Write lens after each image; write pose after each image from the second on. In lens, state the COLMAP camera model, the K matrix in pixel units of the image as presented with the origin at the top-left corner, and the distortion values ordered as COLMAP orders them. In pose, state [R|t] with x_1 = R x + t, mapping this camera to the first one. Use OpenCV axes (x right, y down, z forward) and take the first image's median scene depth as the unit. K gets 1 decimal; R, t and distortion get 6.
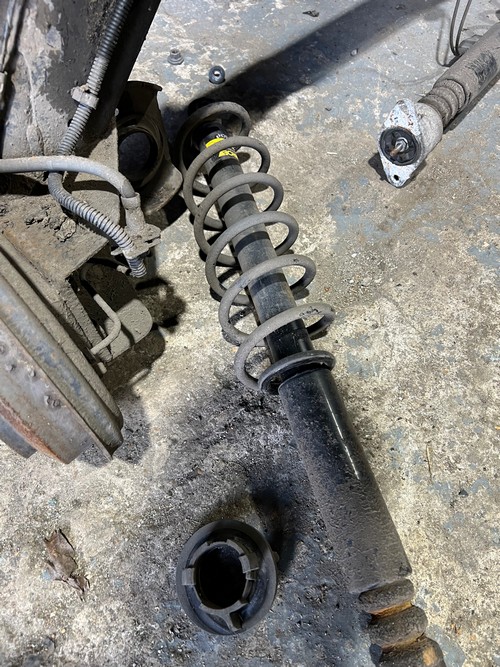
lens RADIAL K [[507.5, 0, 244.5], [0, 507.5, 329.2], [0, 0, 1]] dist [0.040806, -0.057027]
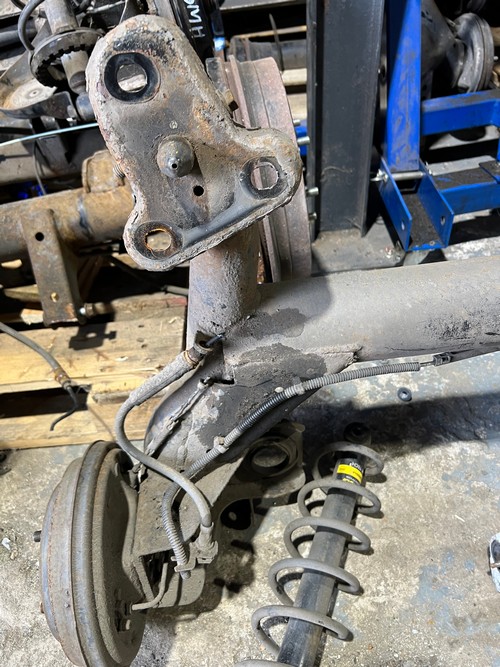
lens RADIAL K [[507.5, 0, 244.9], [0, 507.5, 327.8], [0, 0, 1]] dist [0.040806, -0.057027]
pose [[0.781078, 0.377433, -0.497455, 0.281757], [-0.493658, 0.861086, -0.121786, -0.468904], [0.382385, 0.340697, 0.858899, -0.297593]]
